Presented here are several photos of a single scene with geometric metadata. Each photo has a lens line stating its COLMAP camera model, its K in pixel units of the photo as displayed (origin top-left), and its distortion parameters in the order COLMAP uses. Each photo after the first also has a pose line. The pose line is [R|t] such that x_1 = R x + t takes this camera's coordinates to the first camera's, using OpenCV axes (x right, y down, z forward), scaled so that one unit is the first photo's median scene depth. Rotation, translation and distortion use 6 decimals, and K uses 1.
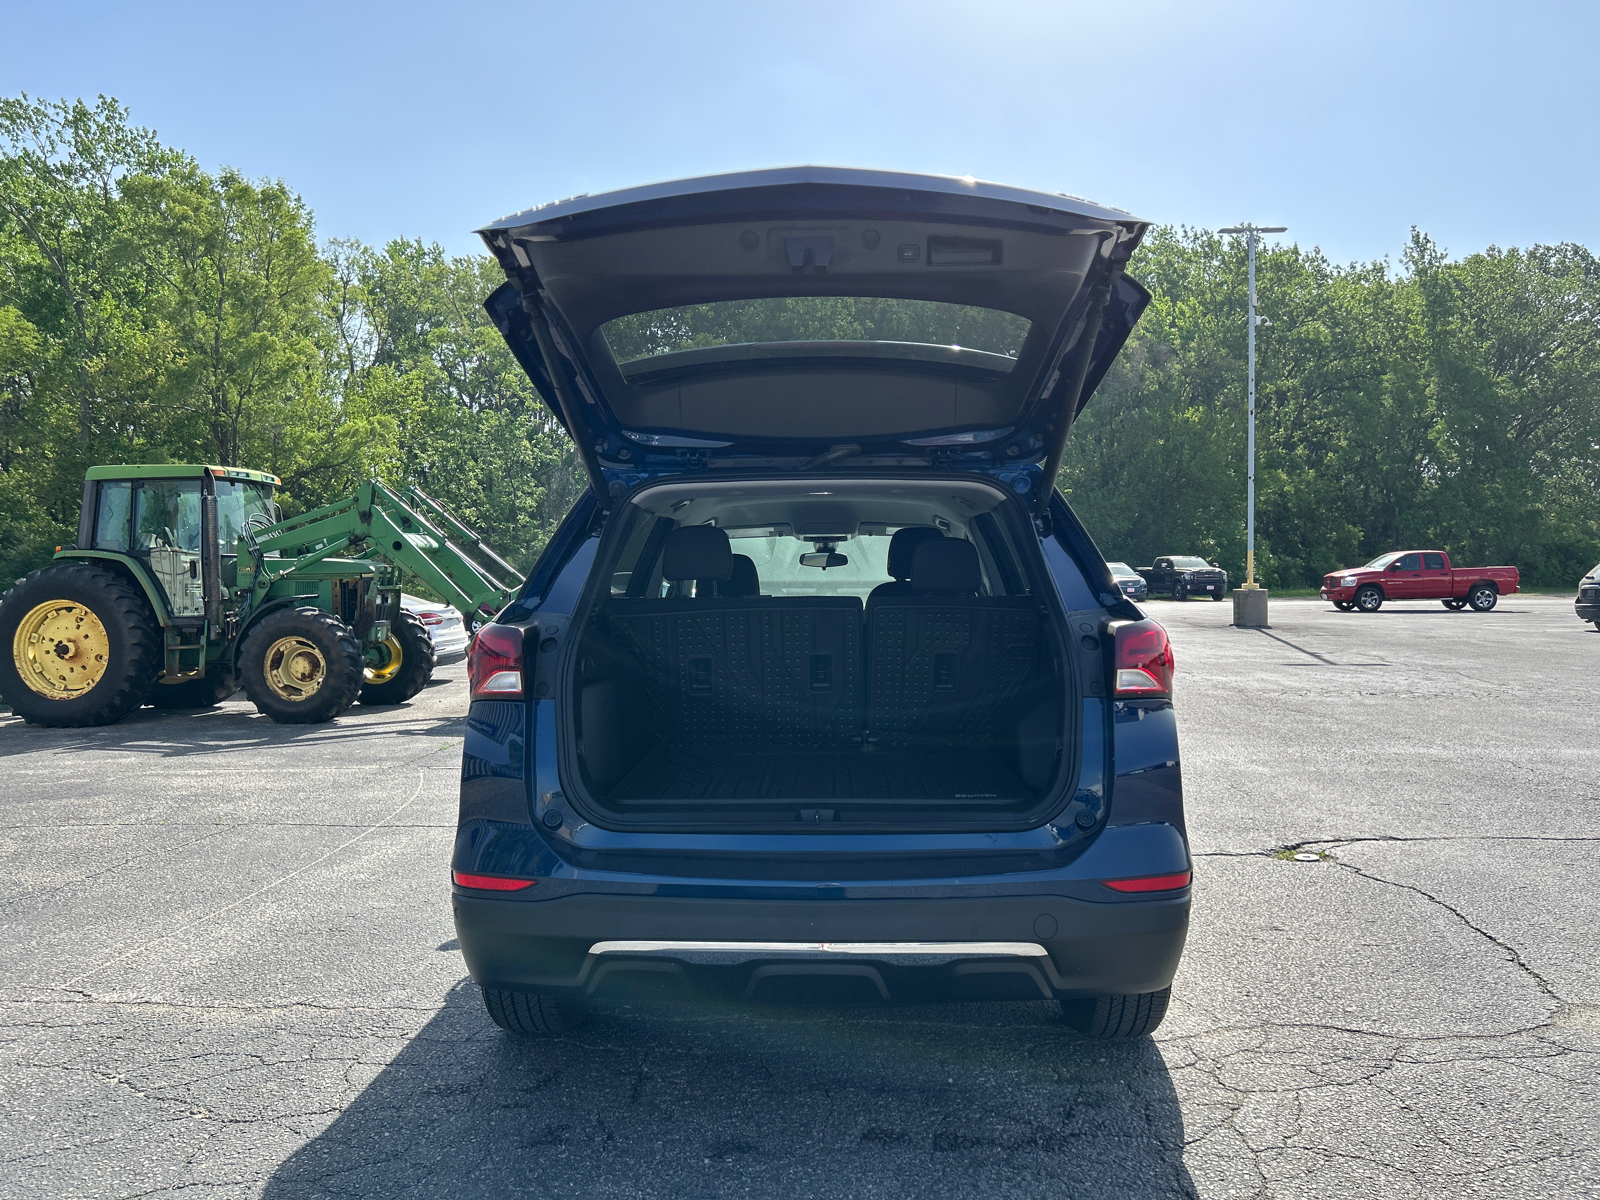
lens RADIAL K [[1198.5, 0, 799.3], [0, 1198.5, 598.4], [0, 0, 1]] dist [0.034127, -0.037026]
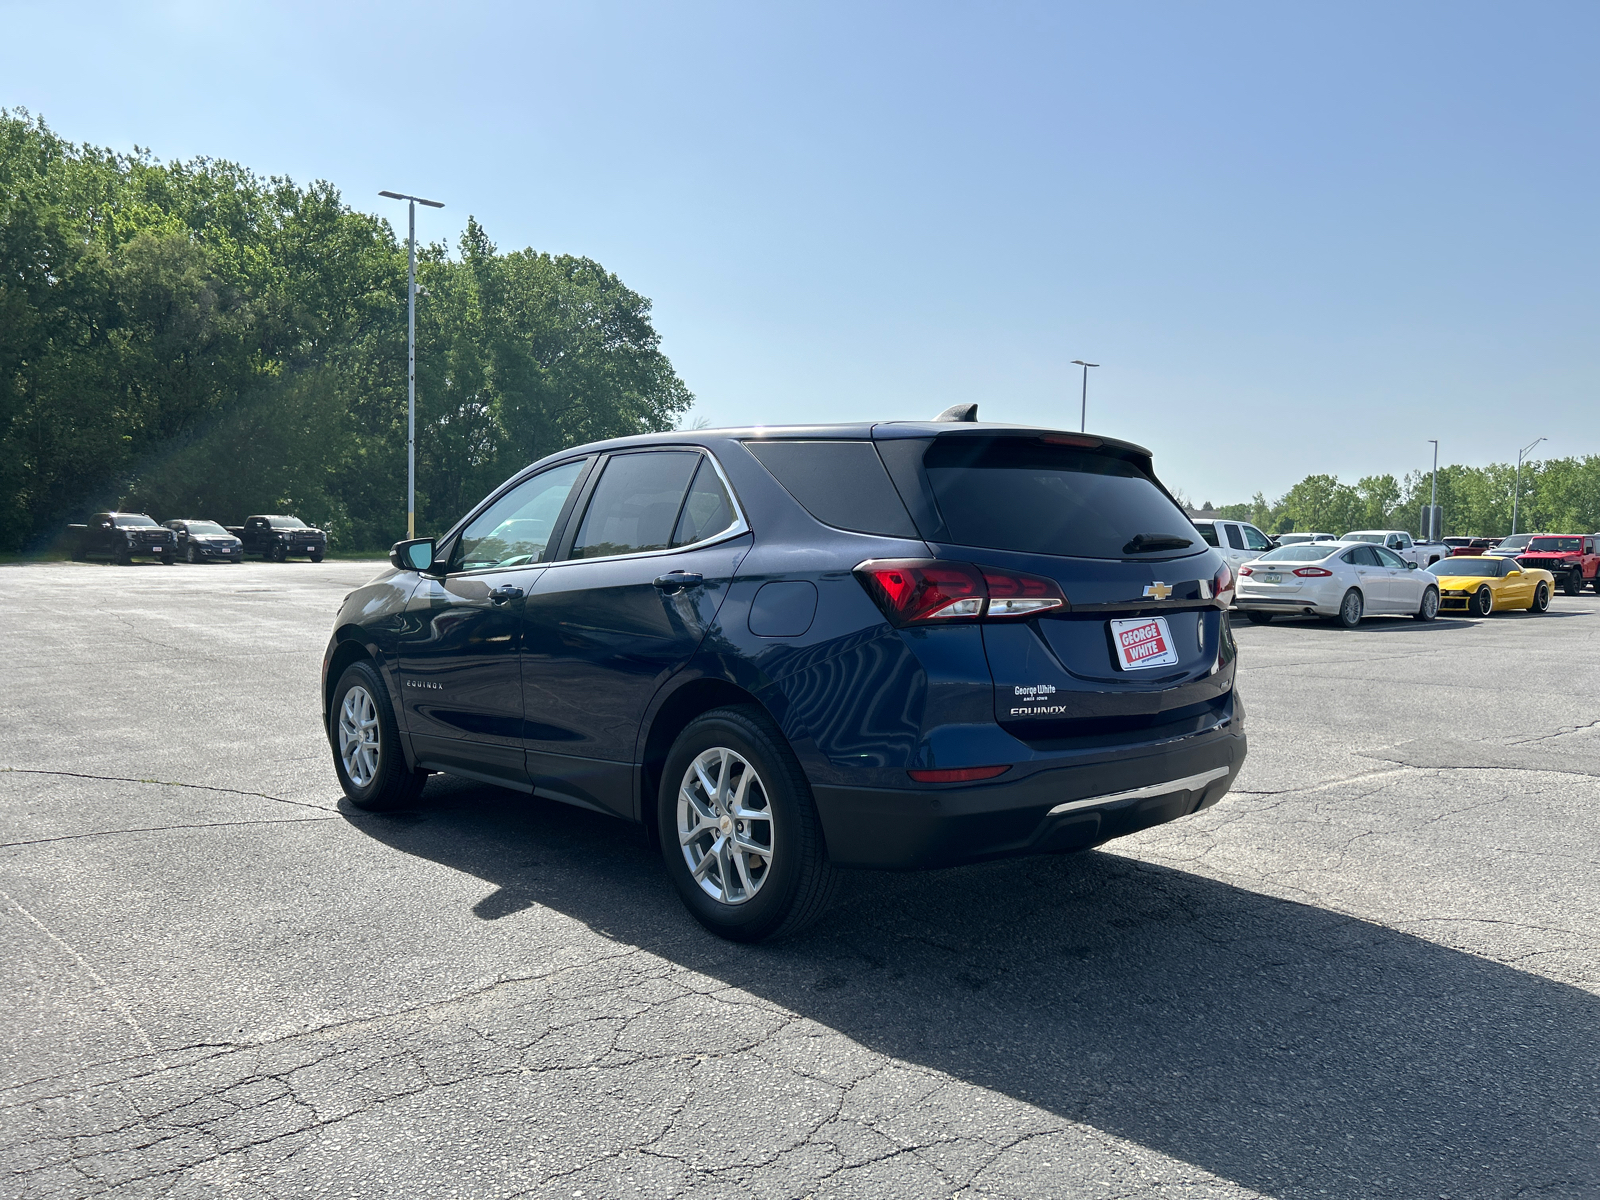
lens RADIAL K [[1198.5, 0, 814.1], [0, 1198.5, 598.4], [0, 0, 1]] dist [0.034127, -0.037026]
pose [[0.712301, -0.018465, 0.701631, -0.247588], [-0.003183, 0.999559, 0.029537, 0.005404], [-0.701867, -0.023272, 0.711928, 0.054677]]
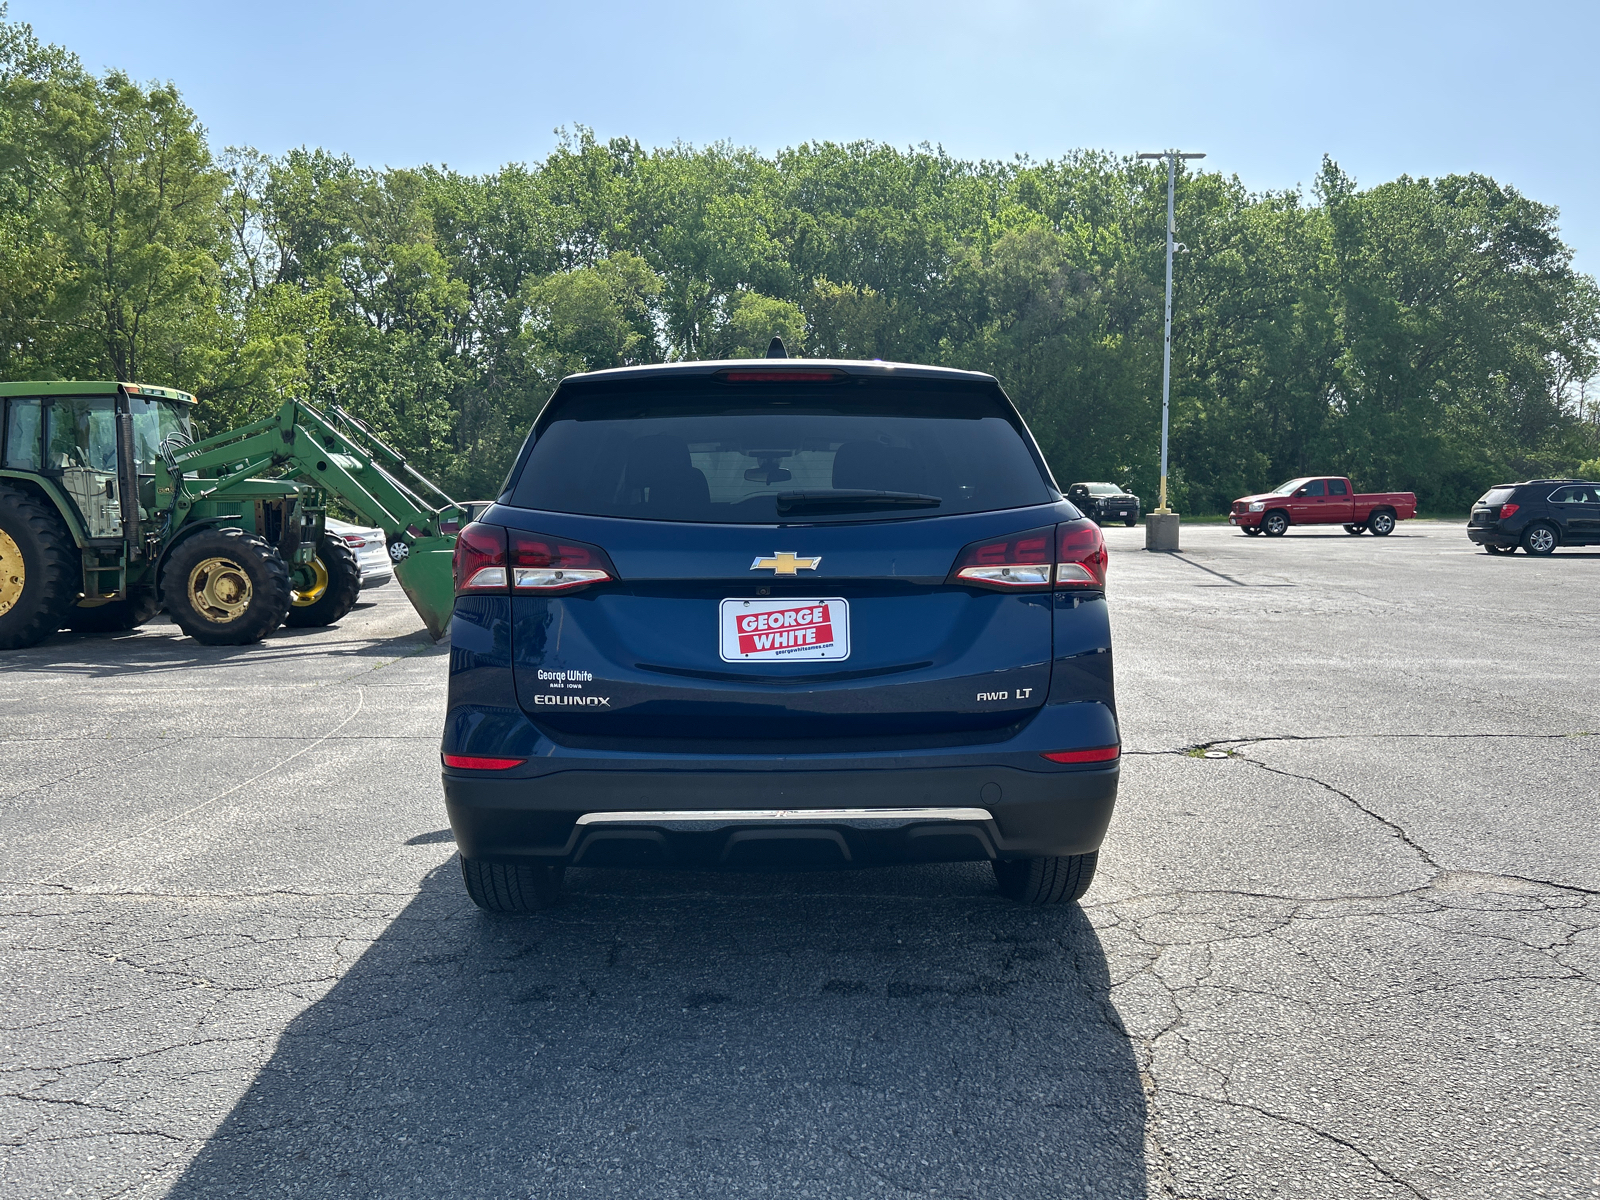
lens RADIAL K [[1198.5, 0, 790.8], [0, 1198.5, 604.9], [0, 0, 1]] dist [0.034127, -0.037026]
pose [[0.998170, -0.004353, 0.060308, -0.009057], [0.000378, 0.997834, 0.065778, 0.005070], [-0.060464, -0.065635, 0.996010, -0.015575]]
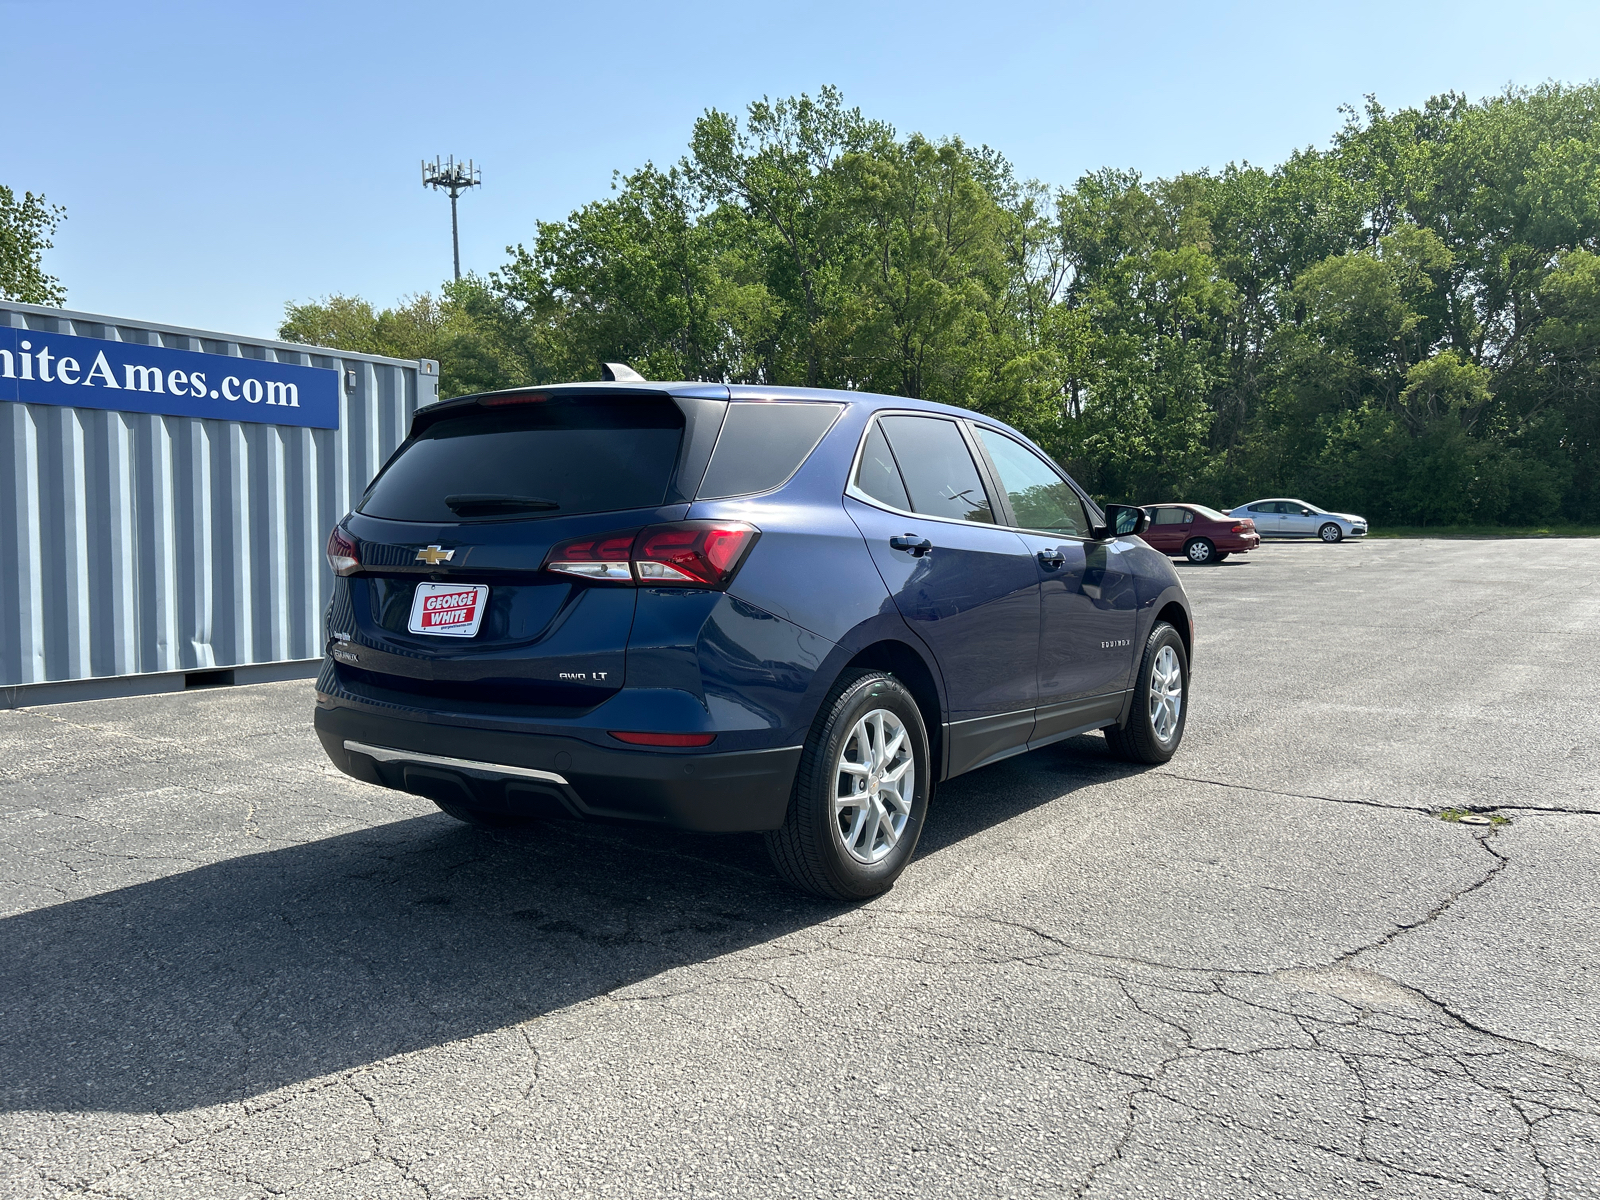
lens RADIAL K [[1198.5, 0, 808.1], [0, 1198.5, 609.3], [0, 0, 1]] dist [0.034127, -0.037026]
pose [[0.842127, 0.040768, -0.537736, 0.214900], [-0.004624, 0.997648, 0.068393, 0.005027], [0.539259, -0.055109, 0.840335, 0.017439]]
